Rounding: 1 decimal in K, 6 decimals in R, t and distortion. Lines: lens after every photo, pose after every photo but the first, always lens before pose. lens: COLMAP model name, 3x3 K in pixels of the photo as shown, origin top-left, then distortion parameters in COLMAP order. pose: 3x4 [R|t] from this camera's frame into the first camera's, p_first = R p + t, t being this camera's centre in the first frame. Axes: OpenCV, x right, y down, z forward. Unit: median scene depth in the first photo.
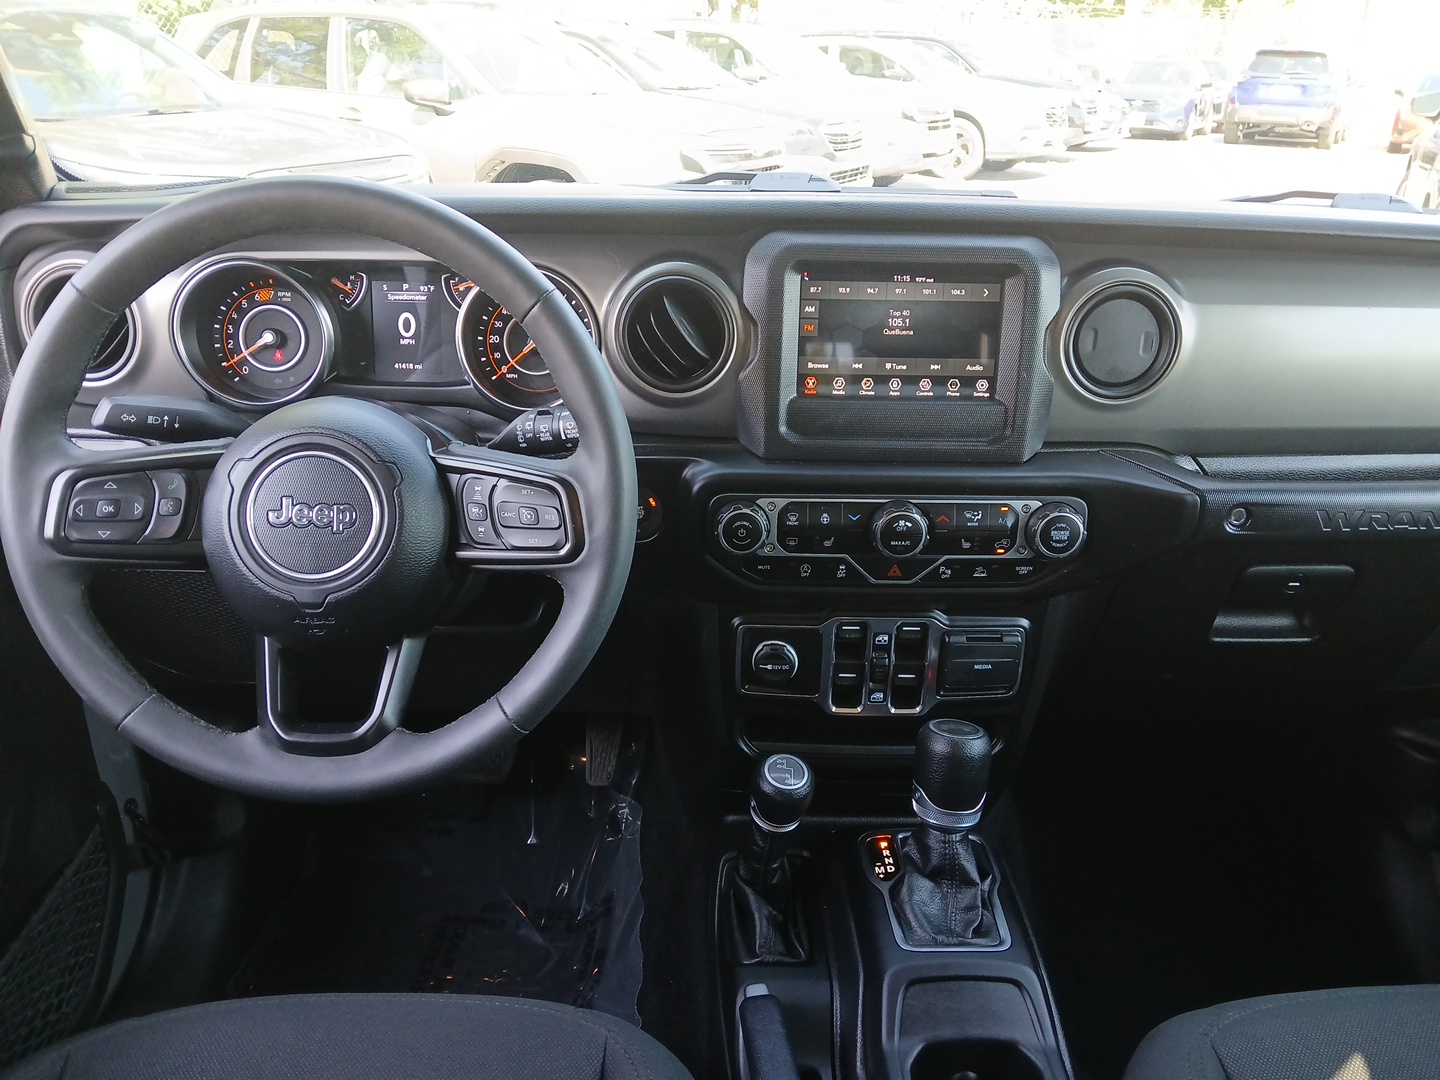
lens RADIAL K [[1129.4, 0, 728.0], [0, 1129.4, 541.0], [0, 0, 1]] dist [0.077101, -0.154961]
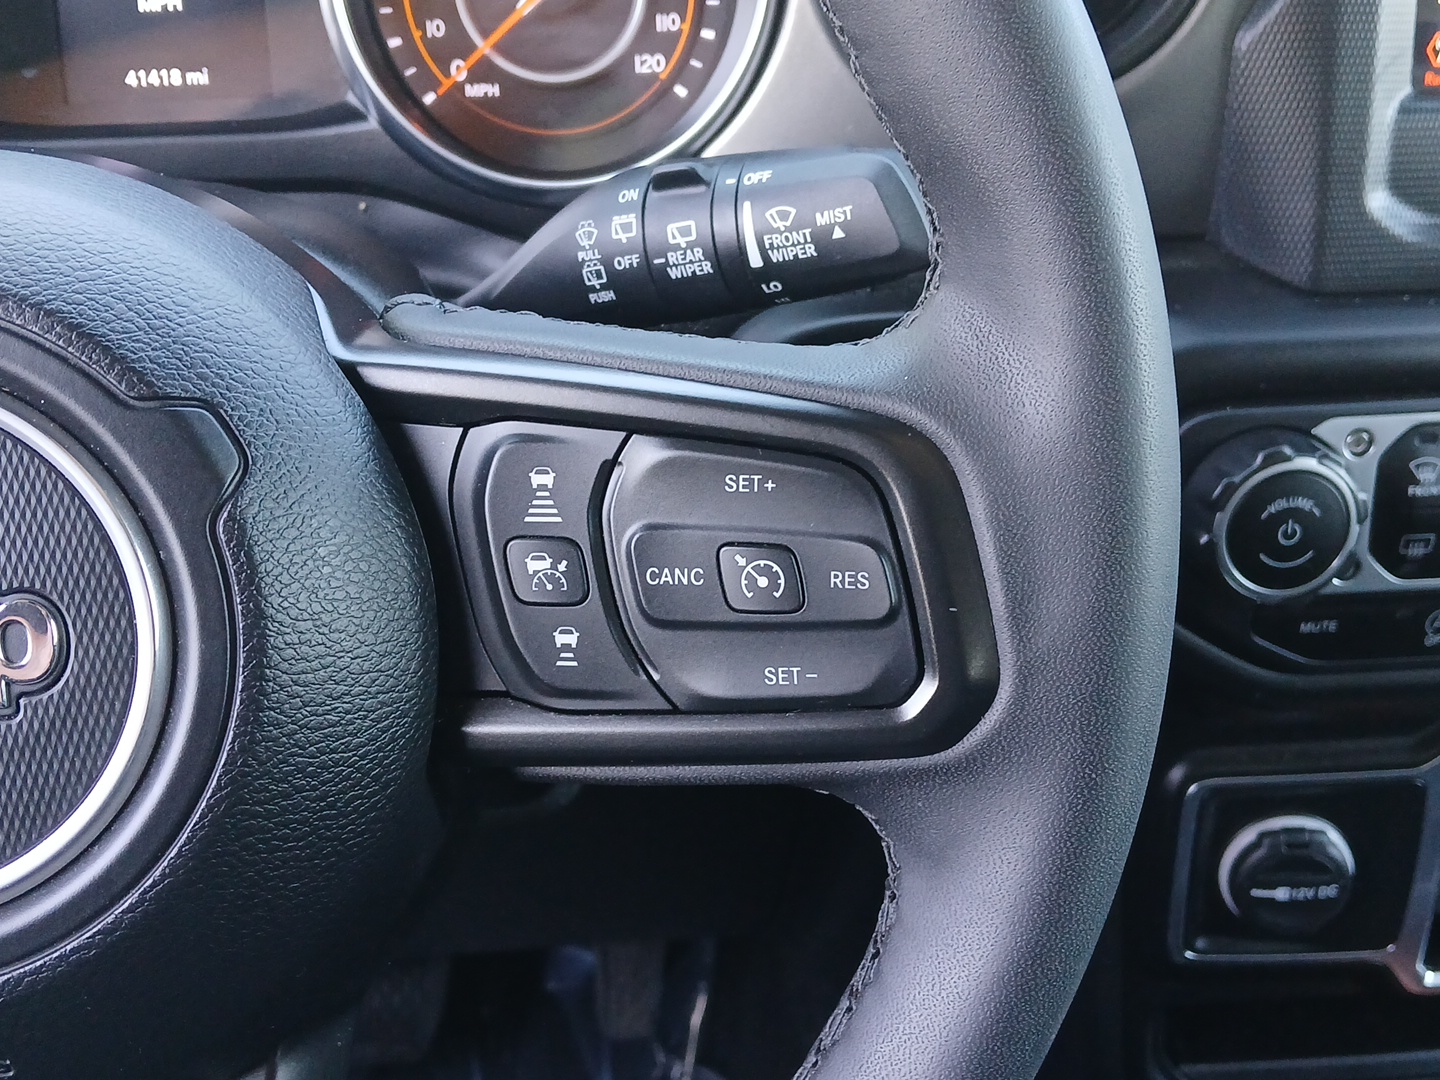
lens RADIAL K [[1699.4, 0, 714.4], [0, 1699.4, 536.5], [0, 0, 1]] dist [0.174123, -0.552671]
pose [[0.996182, -0.065013, 0.058259, -0.179470], [0.061073, 0.995880, 0.067026, -0.049600], [-0.062377, -0.063212, 0.996049, 0.539429]]
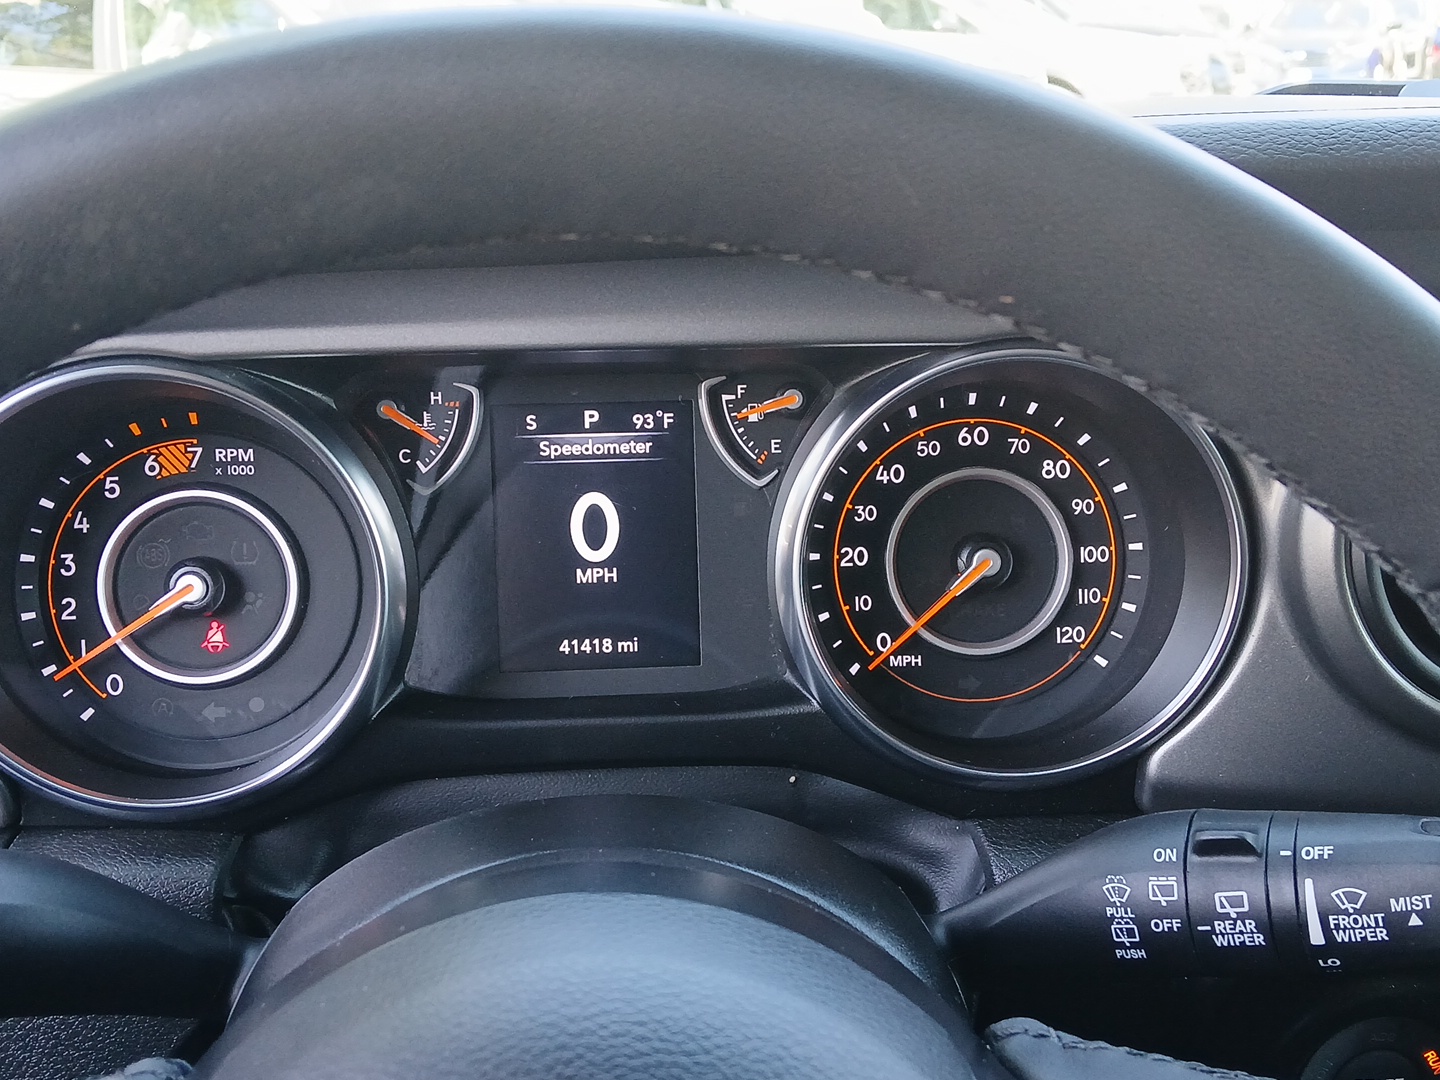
lens RADIAL K [[1671.3, 0, 722.6], [0, 1671.3, 557.3], [0, 0, 1]] dist [0.184216, -0.462148]
pose [[0.998714, -0.042687, 0.027352, -0.287990], [0.045108, 0.994450, -0.095049, -0.146669], [-0.023142, 0.096161, 0.995097, 0.558362]]
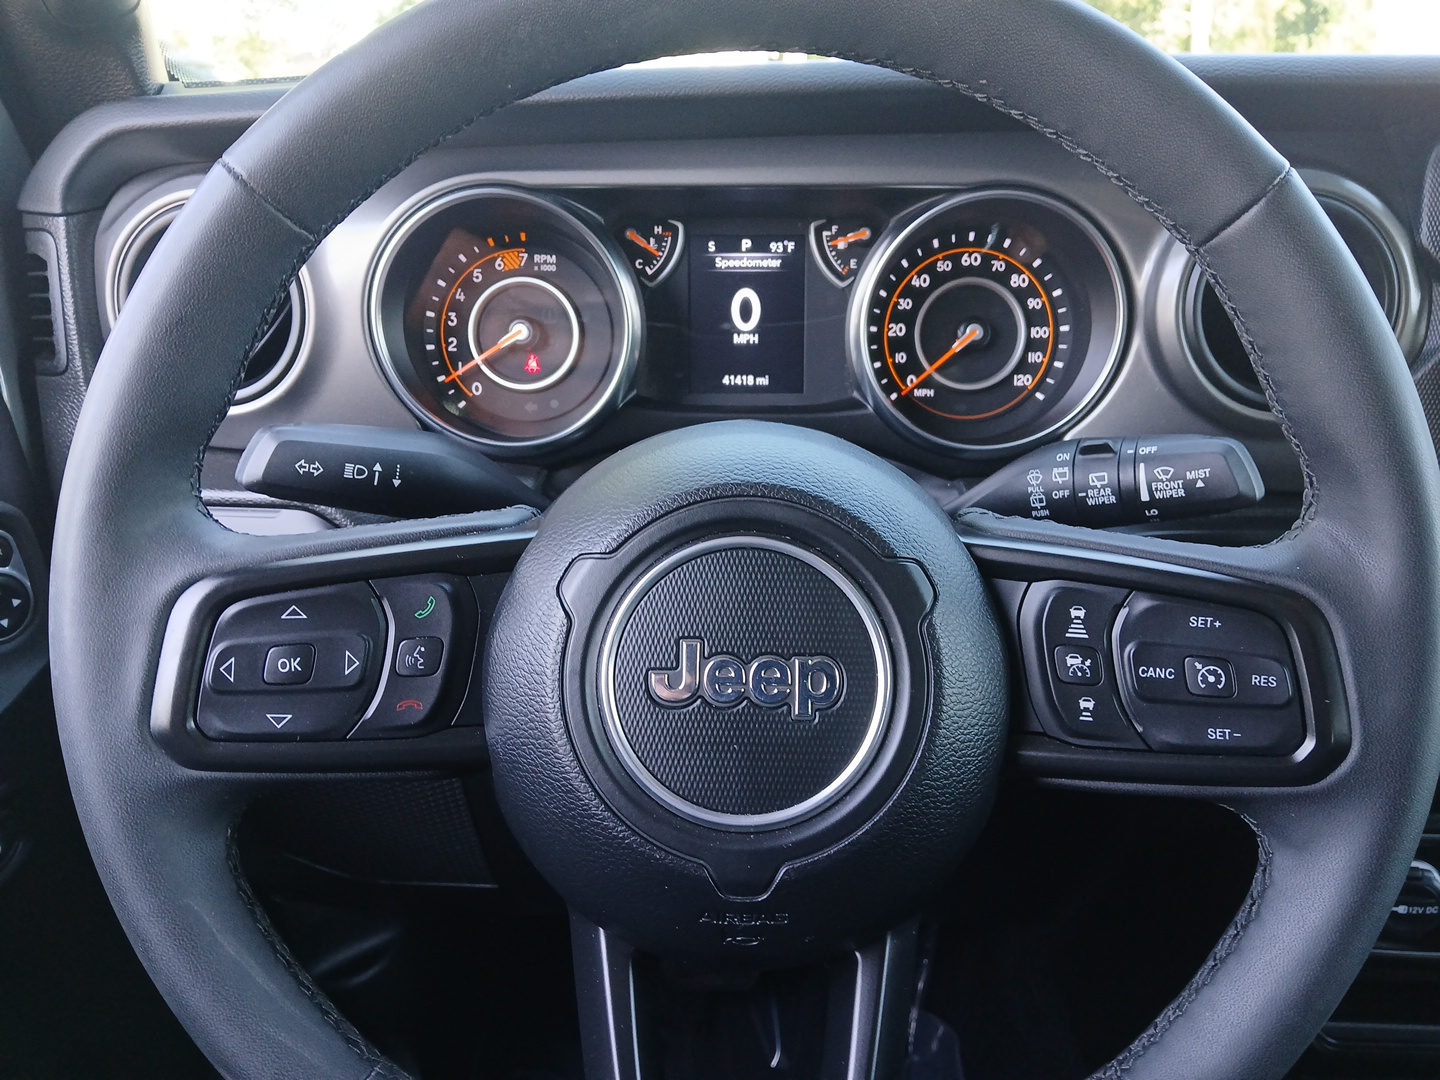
lens RADIAL K [[1122.6, 0, 727.5], [0, 1122.6, 542.1], [0, 0, 1]] dist [0.148081, -0.343610]
pose [[0.999035, -0.005535, -0.043574, -0.297922], [0.003461, 0.998865, -0.047508, -0.046883], [0.043788, 0.047311, 0.997920, 0.470640]]
